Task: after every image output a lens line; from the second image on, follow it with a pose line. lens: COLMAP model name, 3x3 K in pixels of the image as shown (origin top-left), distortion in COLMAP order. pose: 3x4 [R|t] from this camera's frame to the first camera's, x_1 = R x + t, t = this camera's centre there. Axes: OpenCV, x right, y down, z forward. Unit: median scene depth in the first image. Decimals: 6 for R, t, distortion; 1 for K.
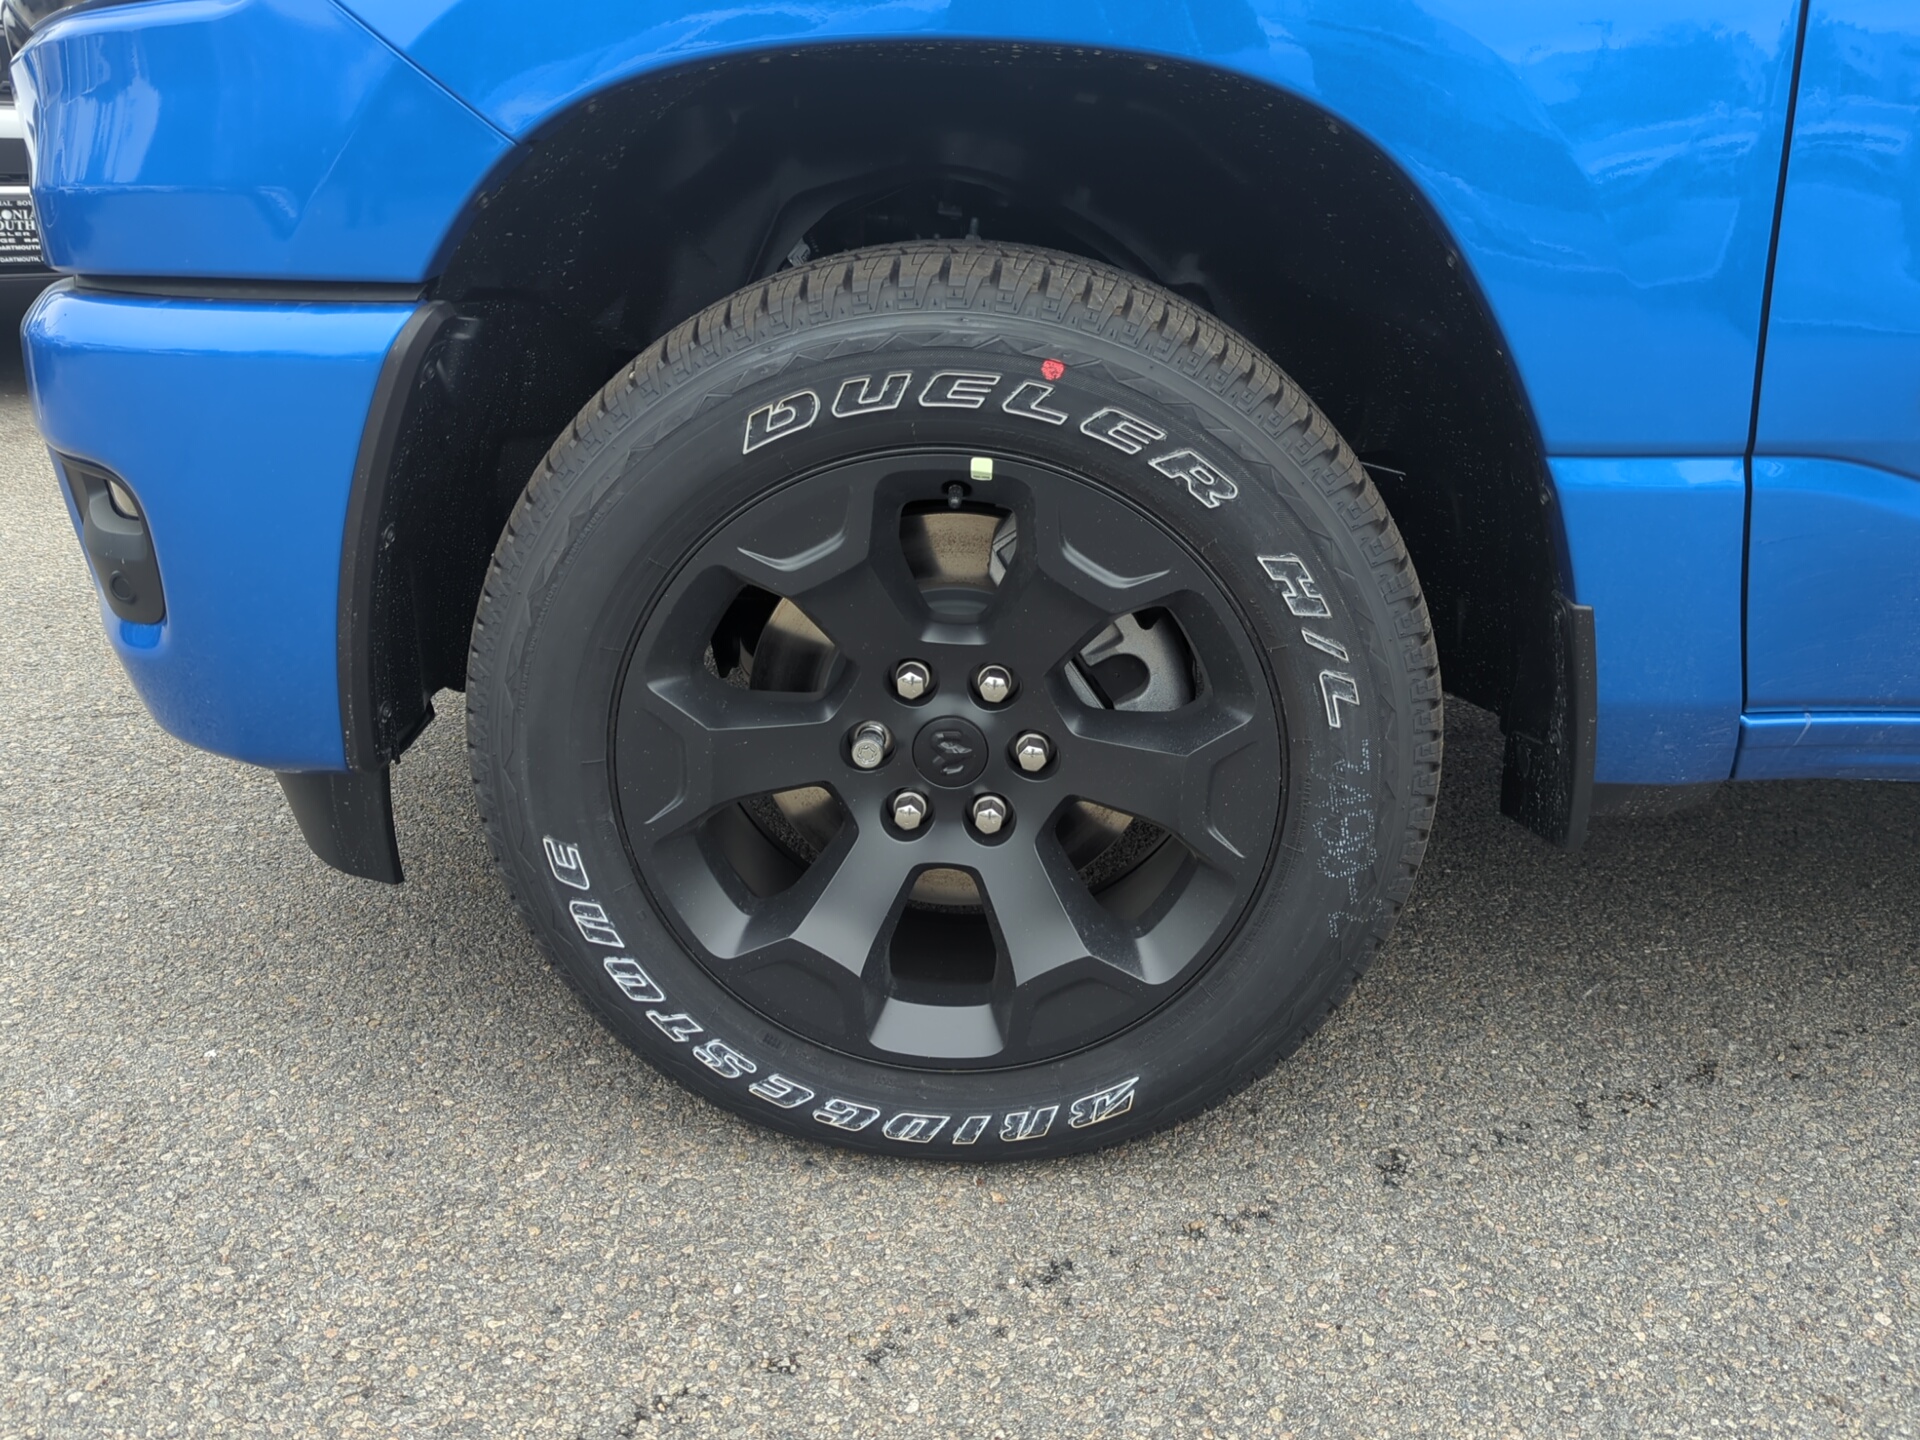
lens RADIAL K [[1544.9, 0, 989.3], [0, 1544.9, 713.9], [0, 0, 1]] dist [0.065092, -0.059780]
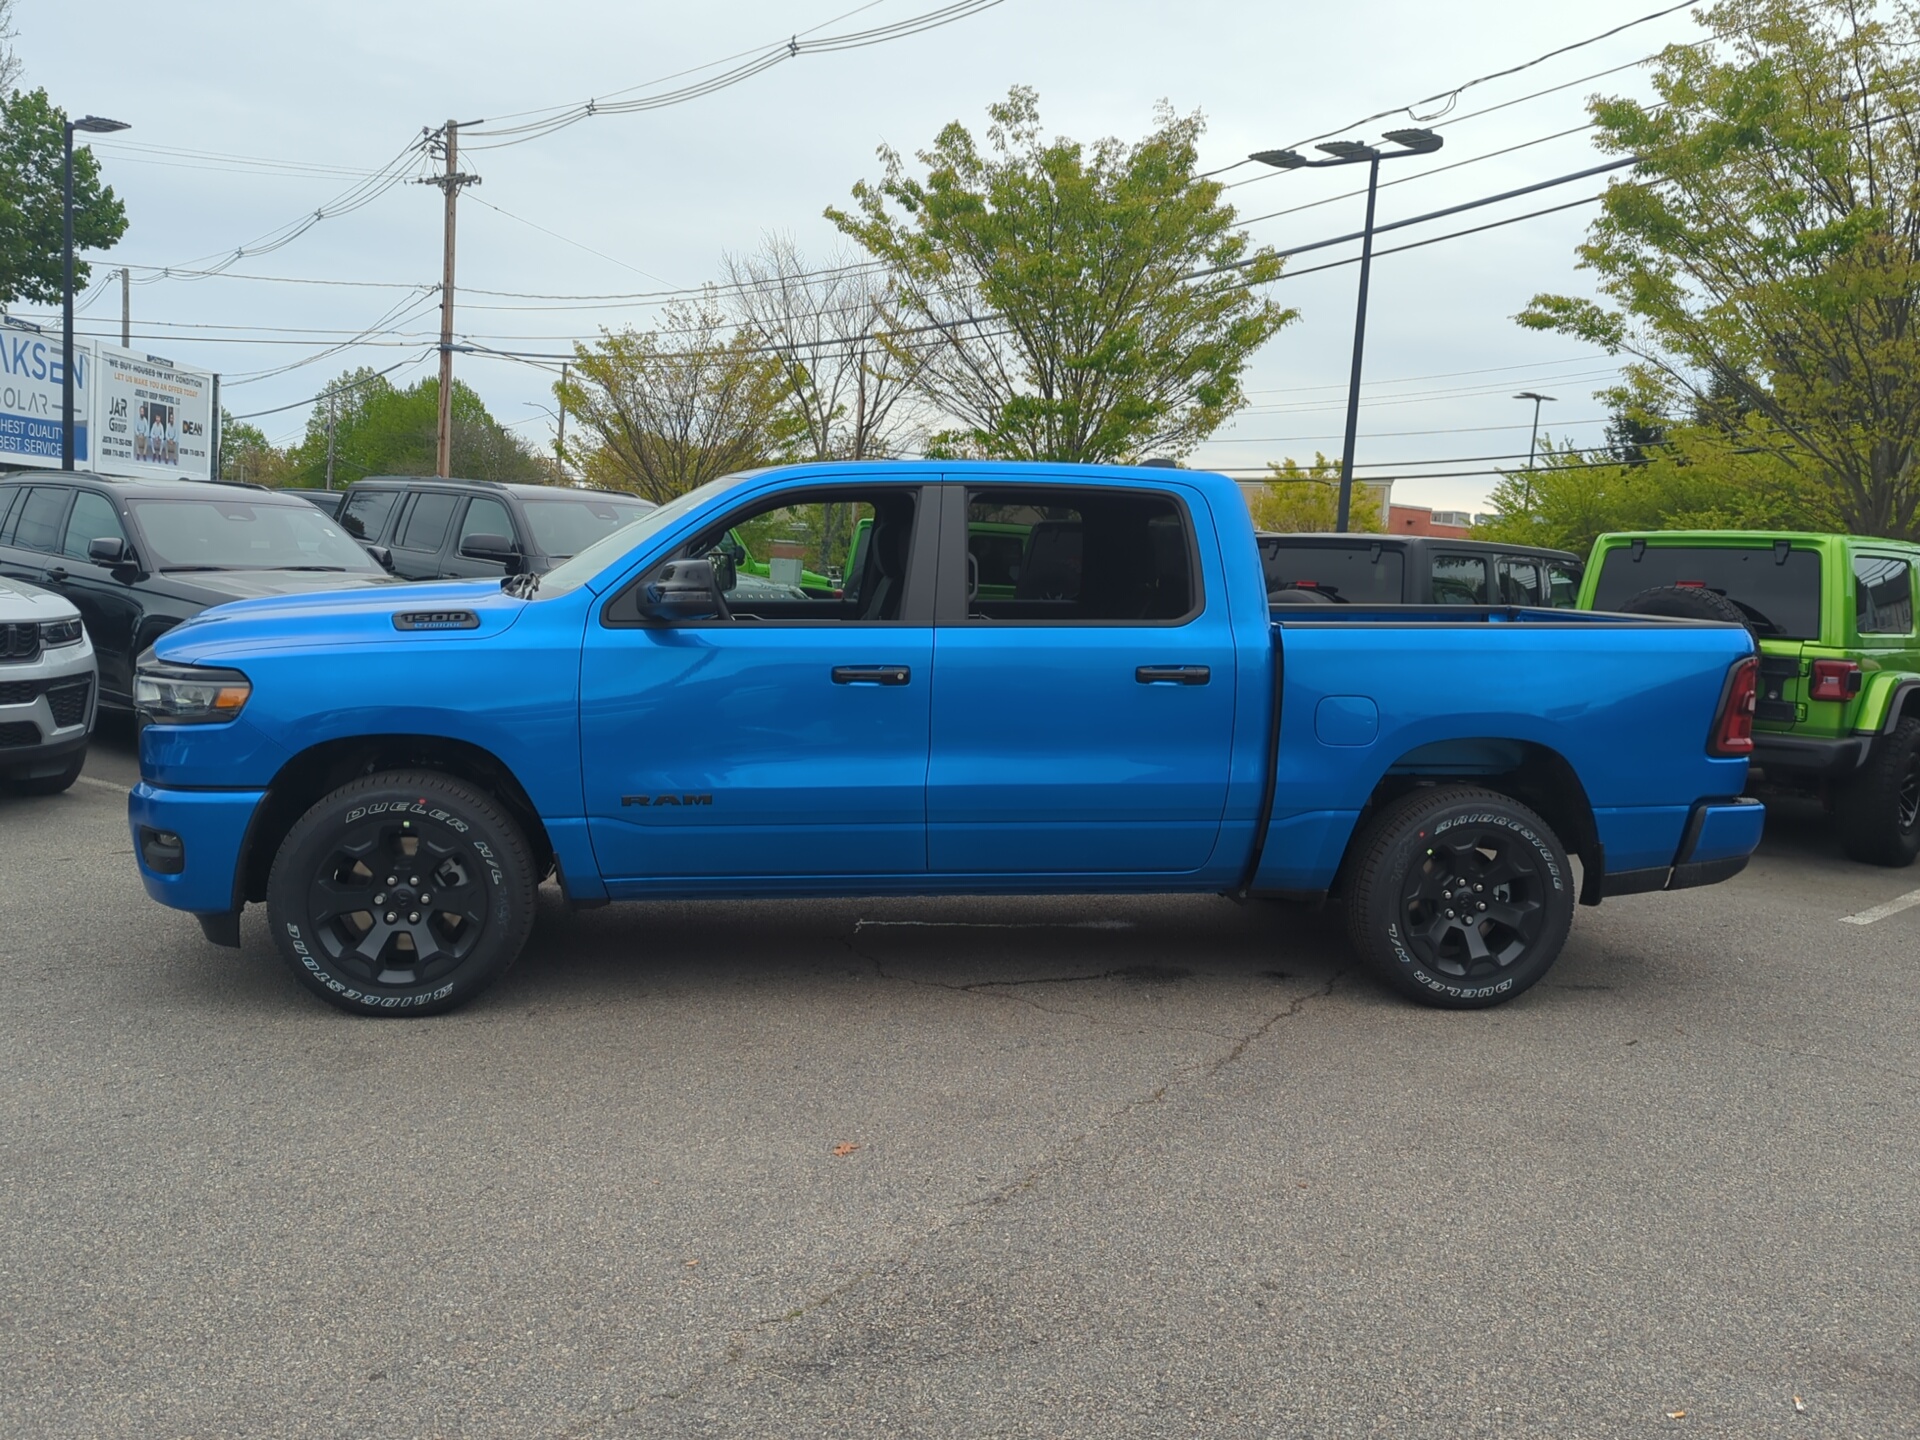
lens RADIAL K [[1560.5, 0, 992.2], [0, 1560.5, 708.5], [0, 0, 1]] dist [0.032020, -0.012352]
pose [[0.977537, -0.009232, 0.210562, 0.583210], [0.060276, 0.969559, -0.237321, 0.571253], [-0.201962, 0.244682, 0.948337, -3.057751]]
